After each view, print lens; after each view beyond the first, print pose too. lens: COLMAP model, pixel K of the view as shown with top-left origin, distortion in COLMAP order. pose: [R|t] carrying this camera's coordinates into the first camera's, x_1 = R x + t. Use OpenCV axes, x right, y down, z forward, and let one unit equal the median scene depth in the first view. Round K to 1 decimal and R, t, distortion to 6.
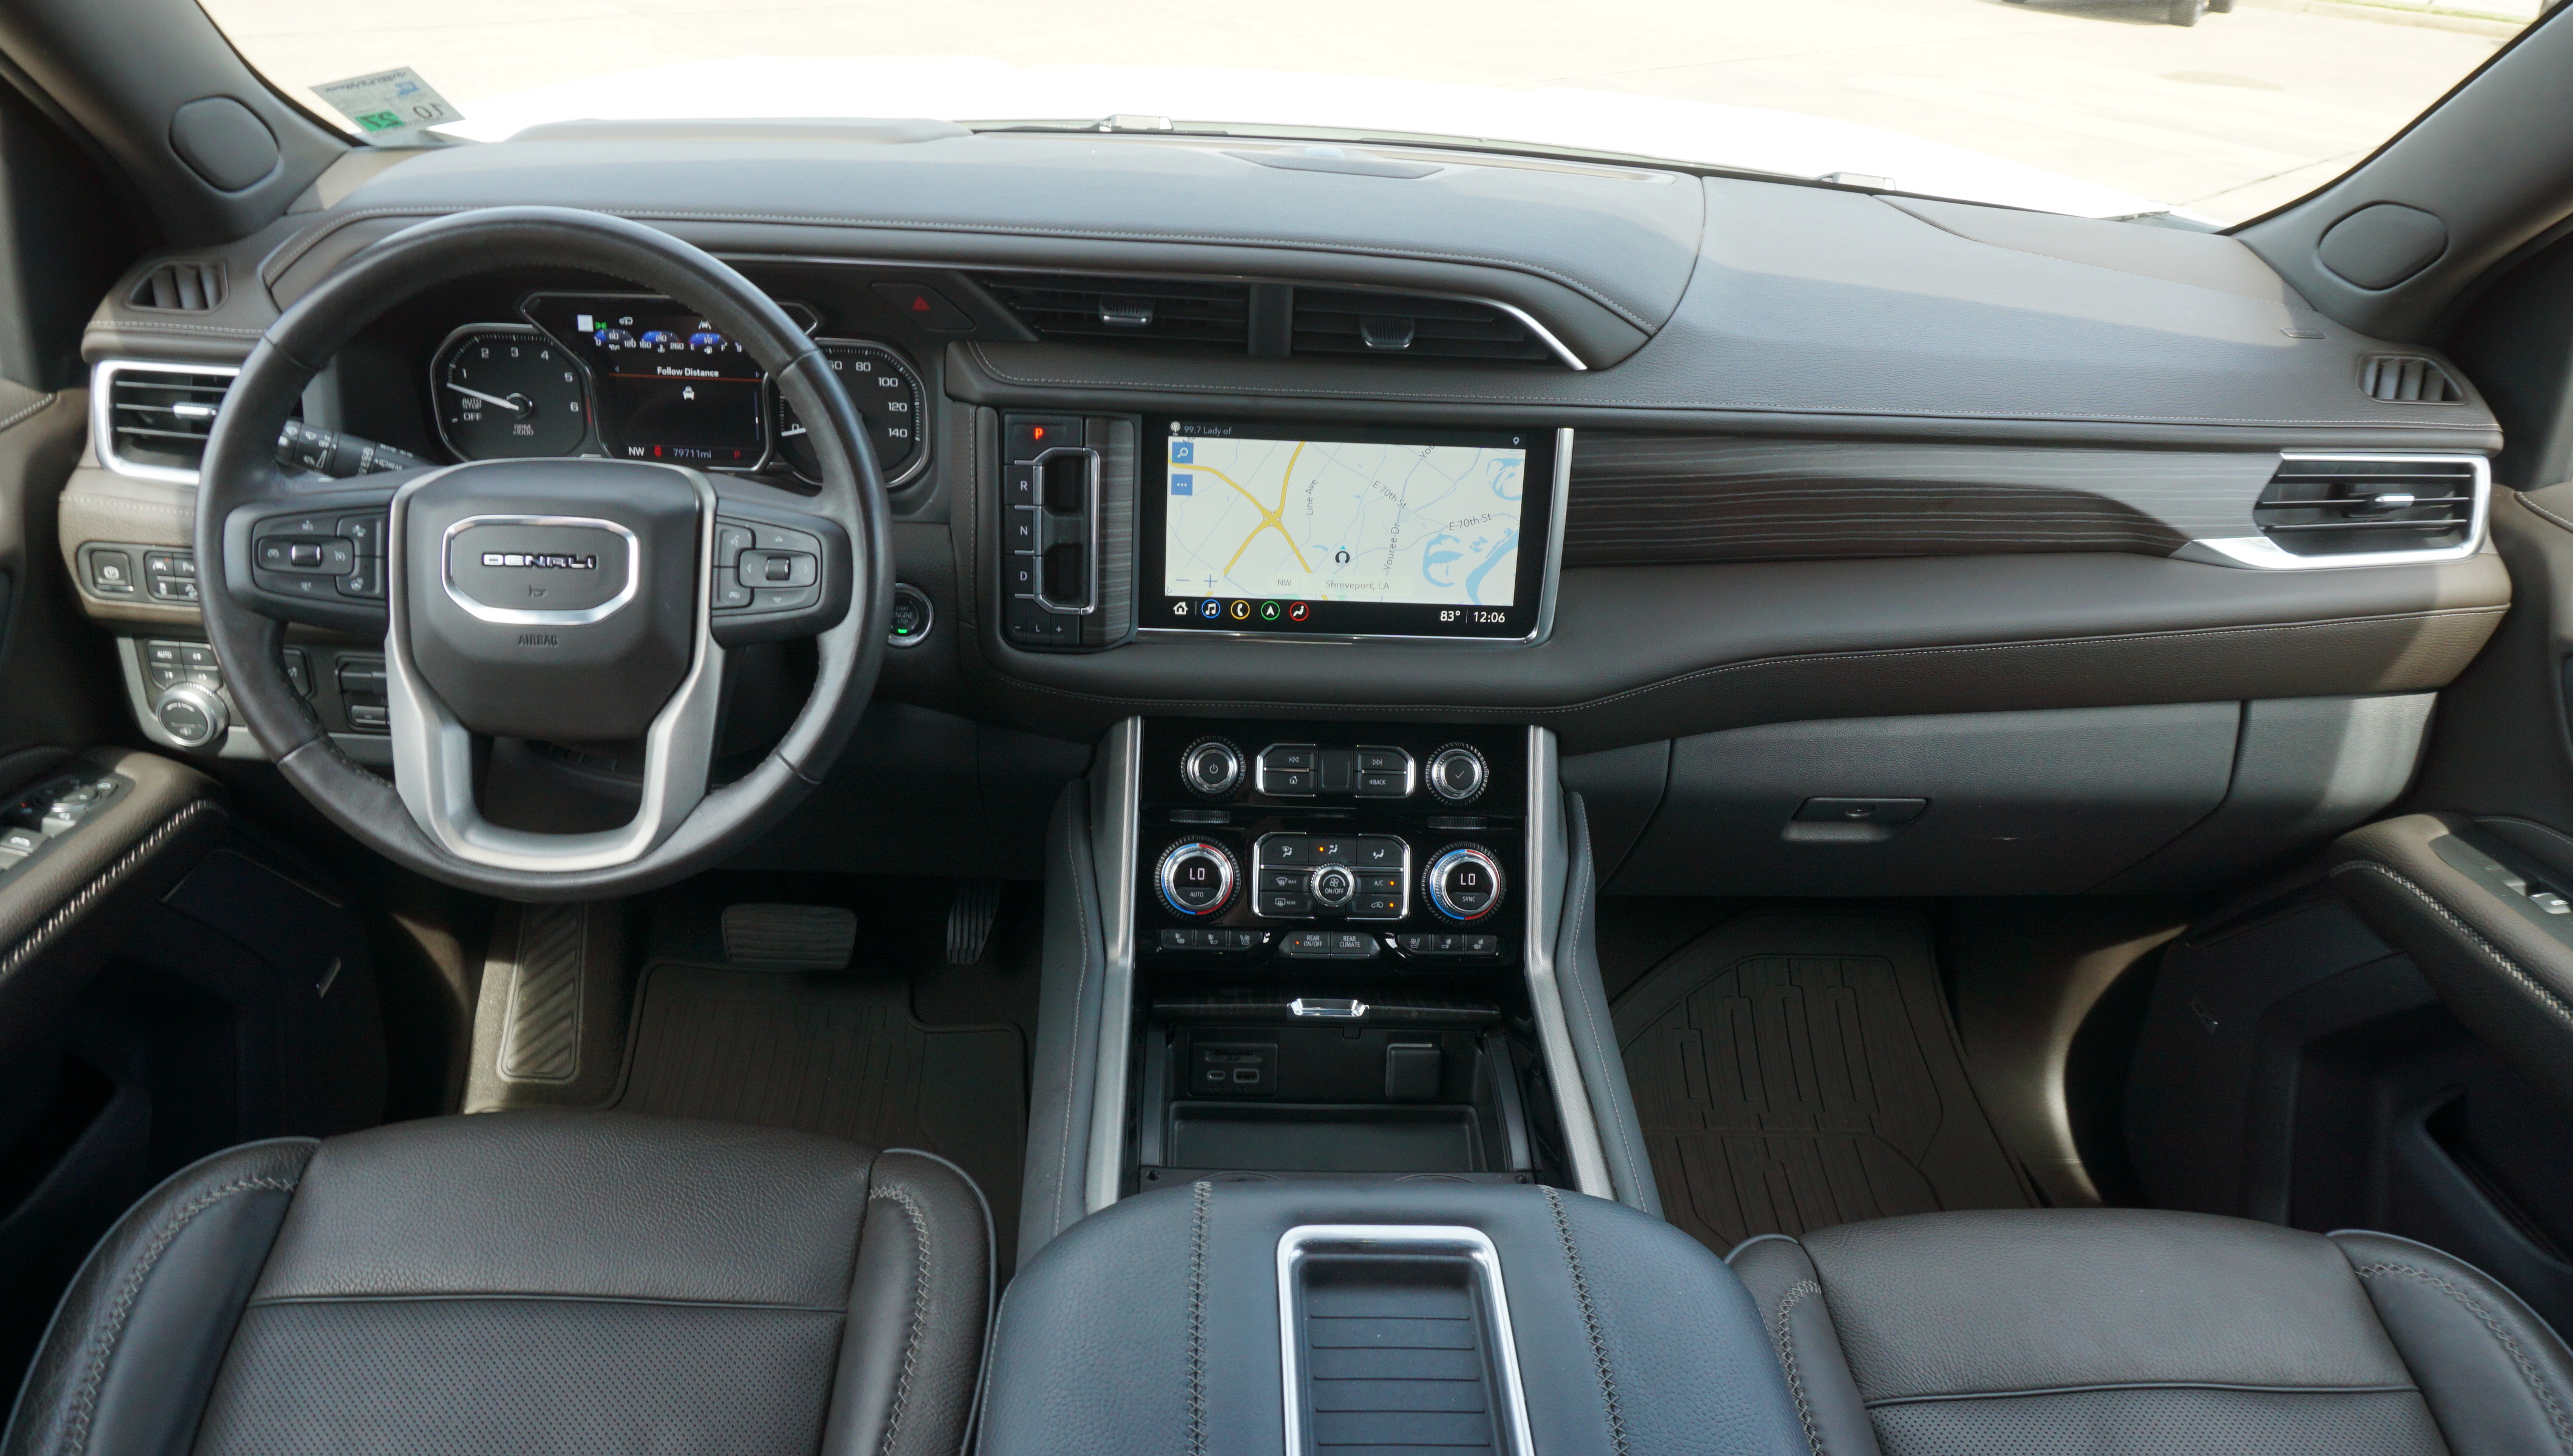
lens RADIAL K [[1710.8, 0, 1292.5], [0, 1710.8, 734.2], [0, 0, 1]] dist [-0.058329, 0.041877]
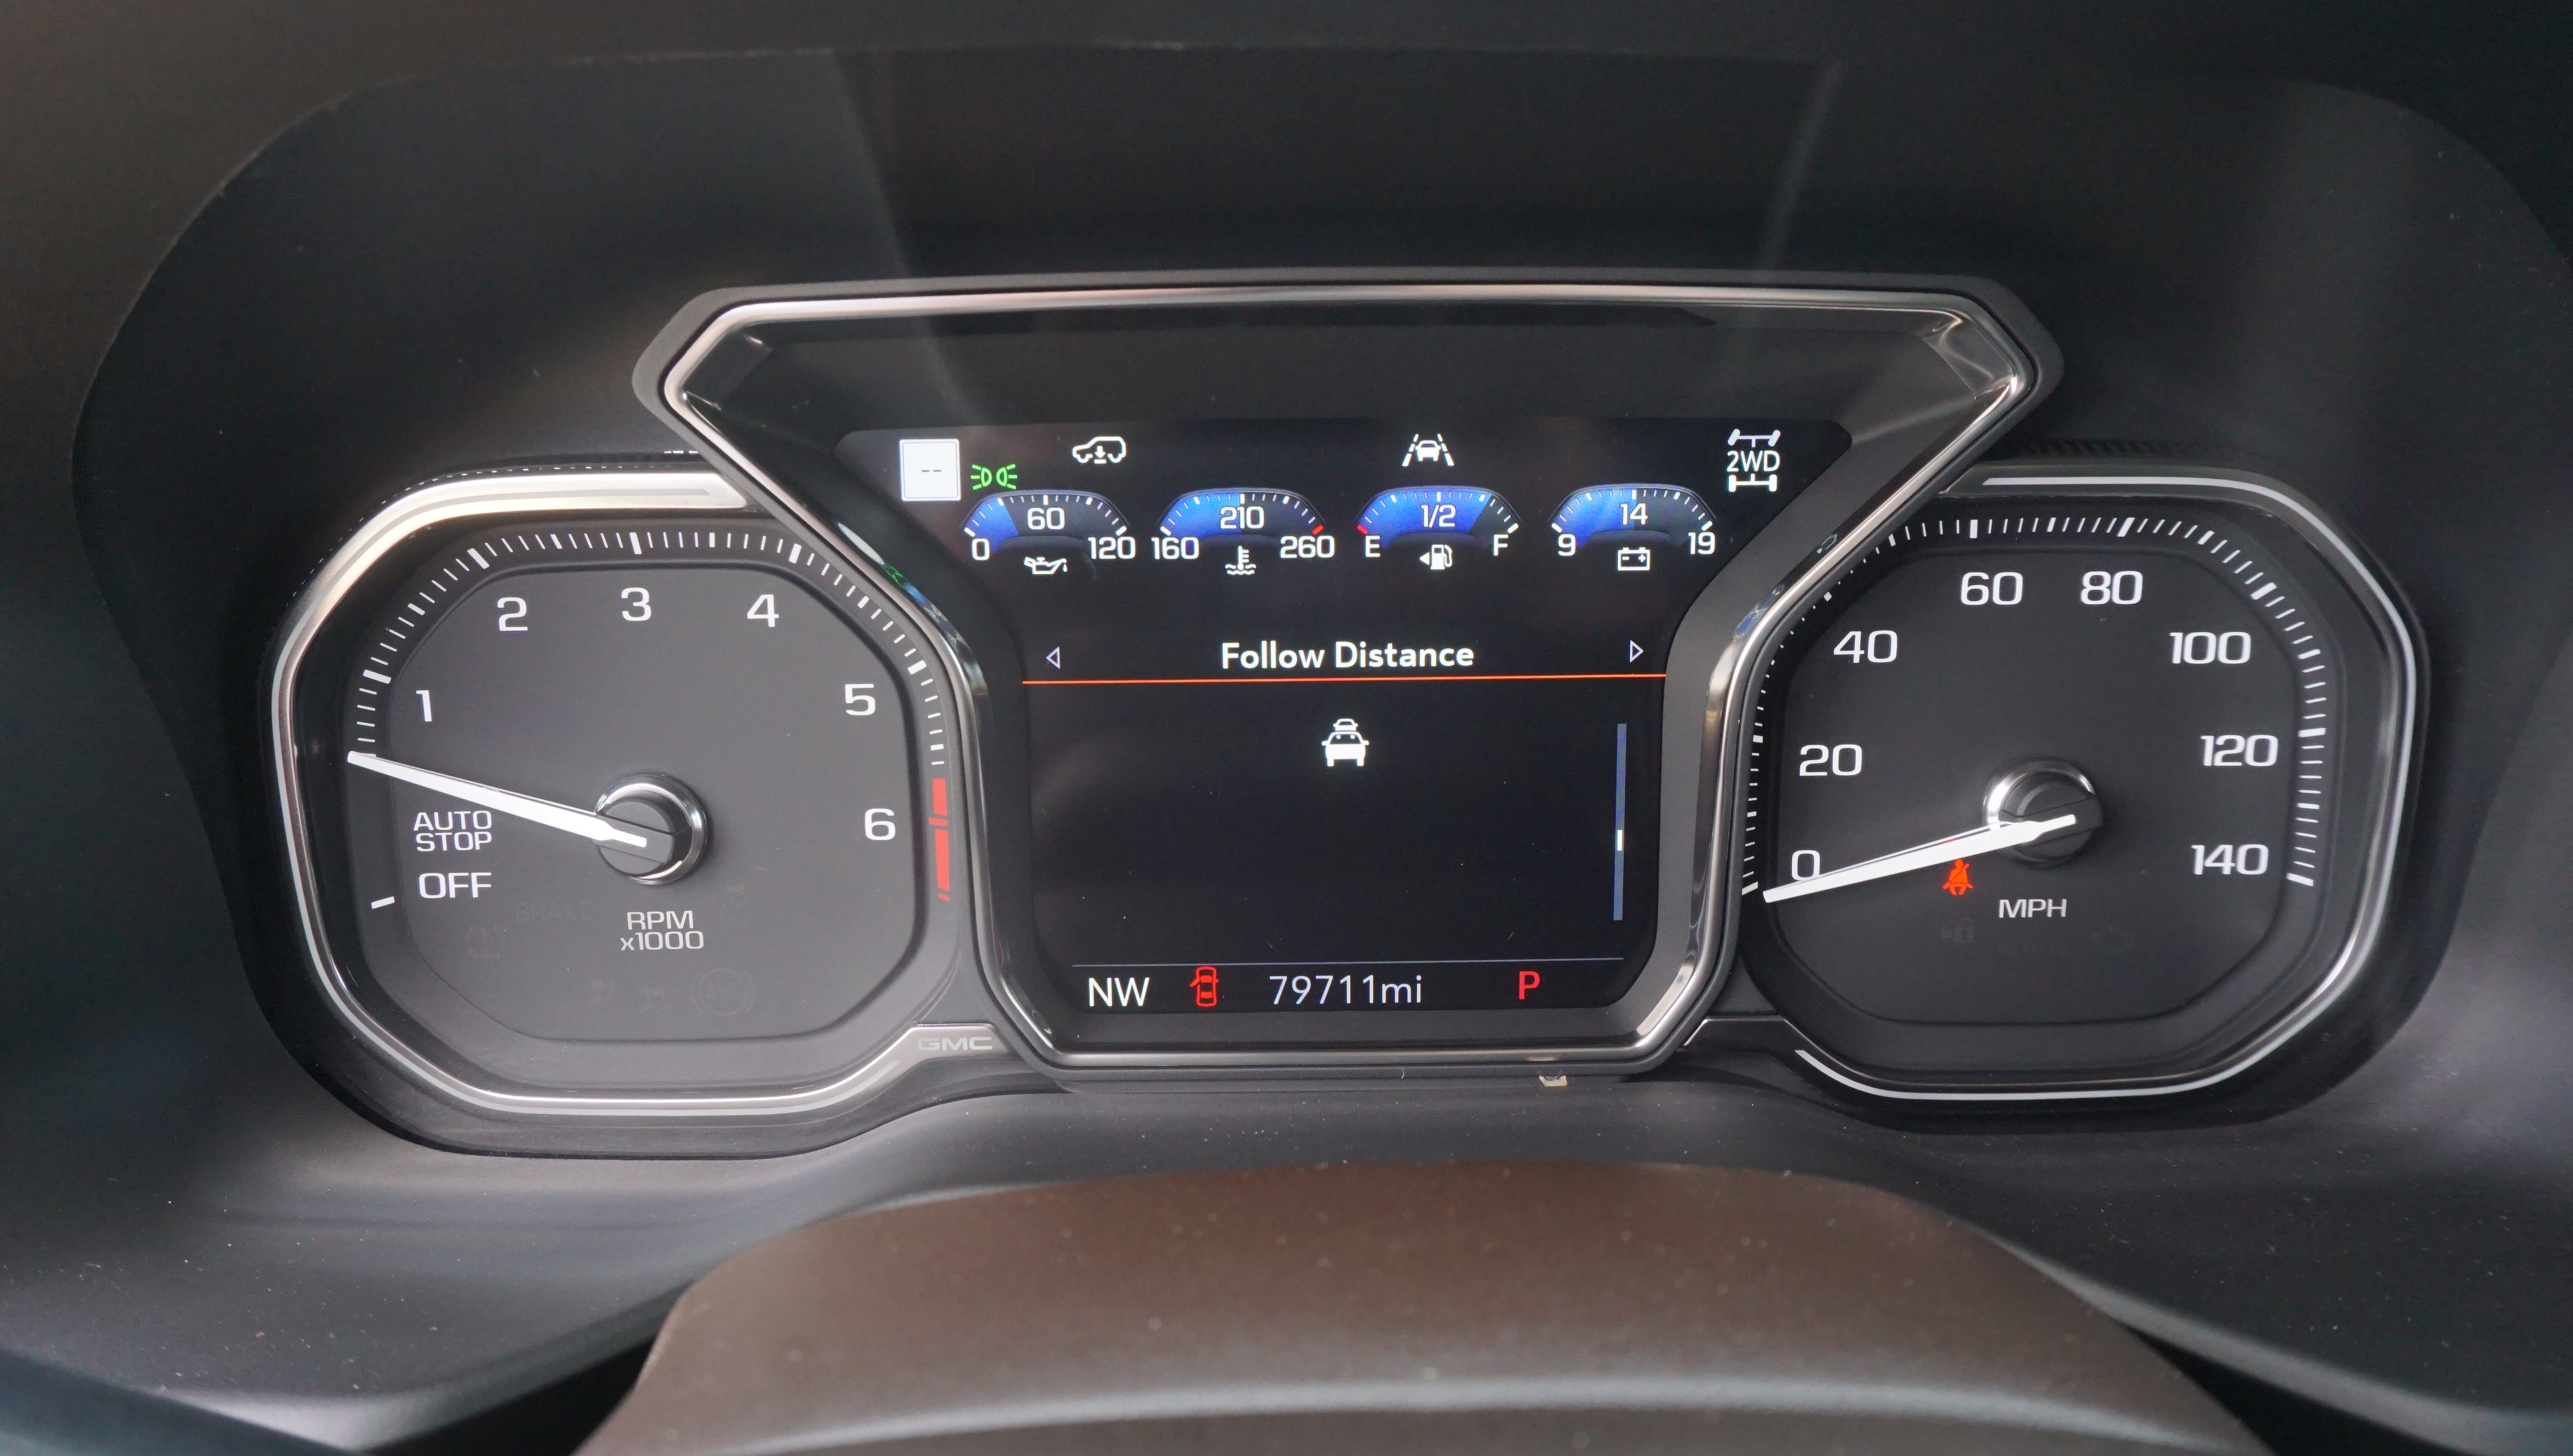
lens RADIAL K [[1761.4, 0, 1288.4], [0, 1761.4, 711.7], [0, 0, 1]] dist [-0.036506, 0.030870]
pose [[0.996568, -0.060381, -0.056619, -0.377927], [0.046389, 0.973916, -0.222118, -0.162602], [0.068554, 0.218729, 0.973374, 0.818523]]
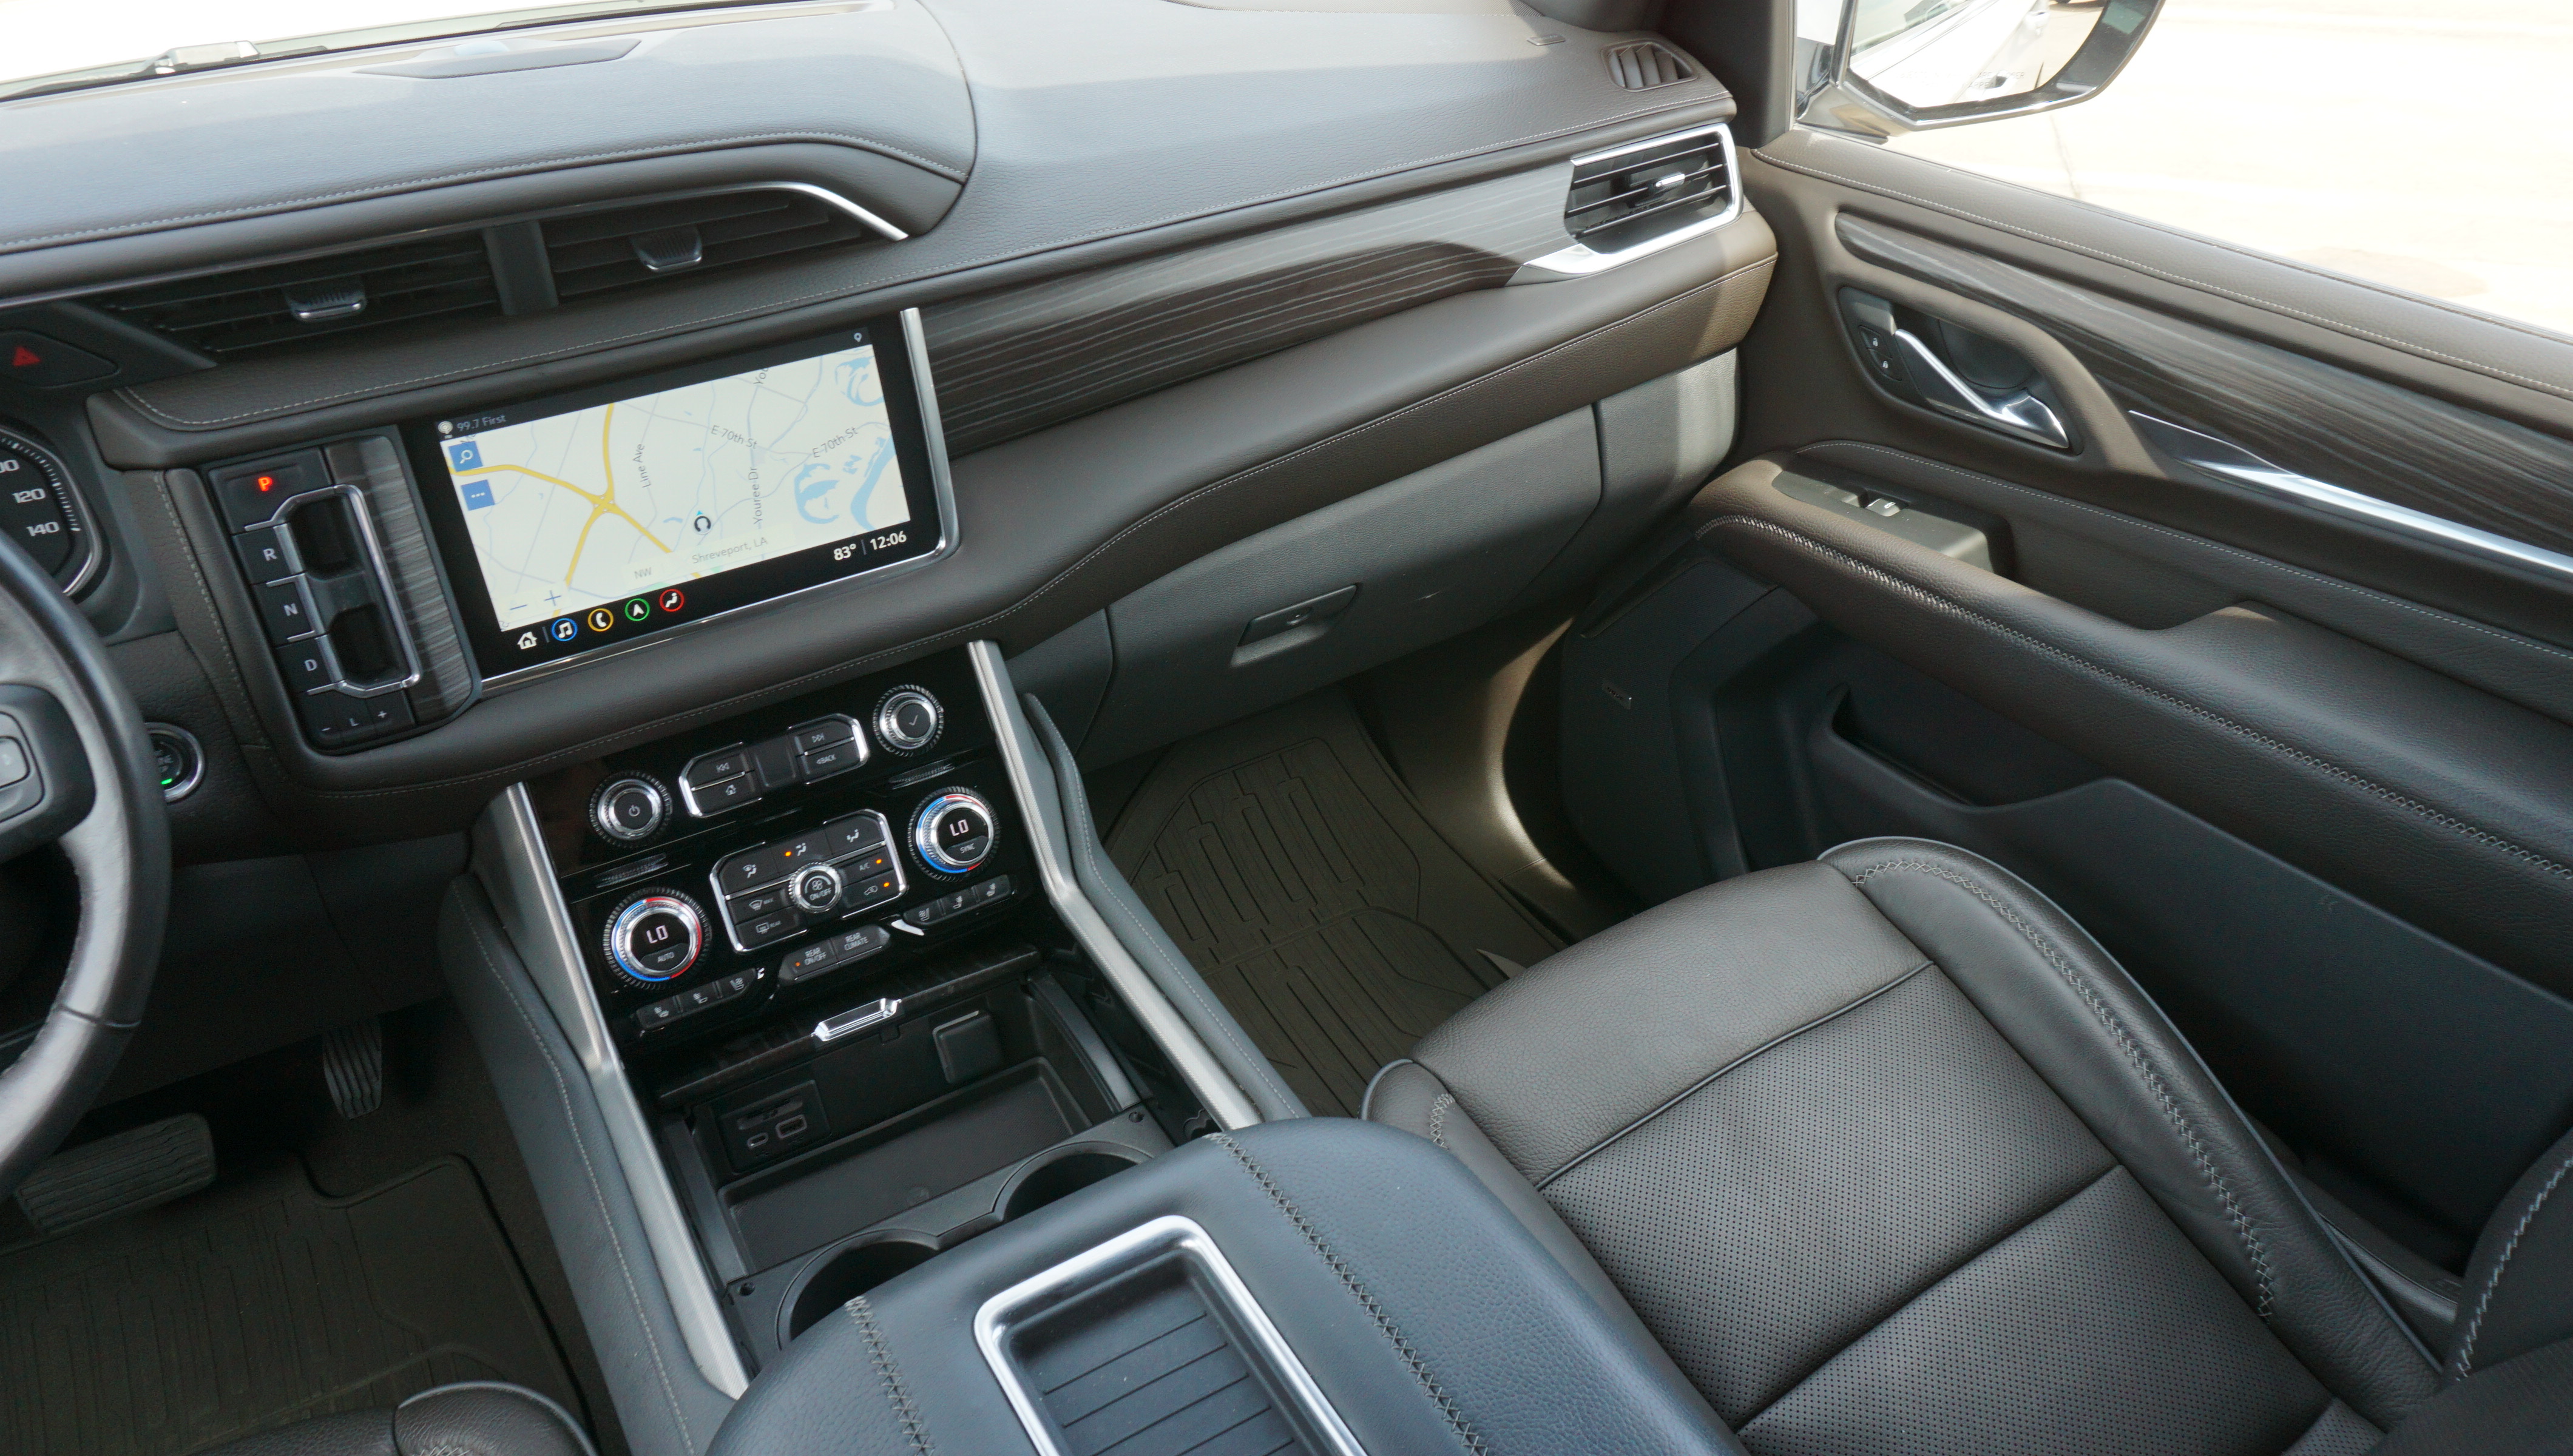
lens RADIAL K [[1722.6, 0, 1286.5], [0, 1722.6, 728.0], [0, 0, 1]] dist [-0.048326, 0.042106]
pose [[0.871259, -0.329026, 0.364211, -0.060513], [0.295634, 0.944124, 0.145706, -0.046069], [-0.391802, -0.019274, 0.919848, 0.107439]]
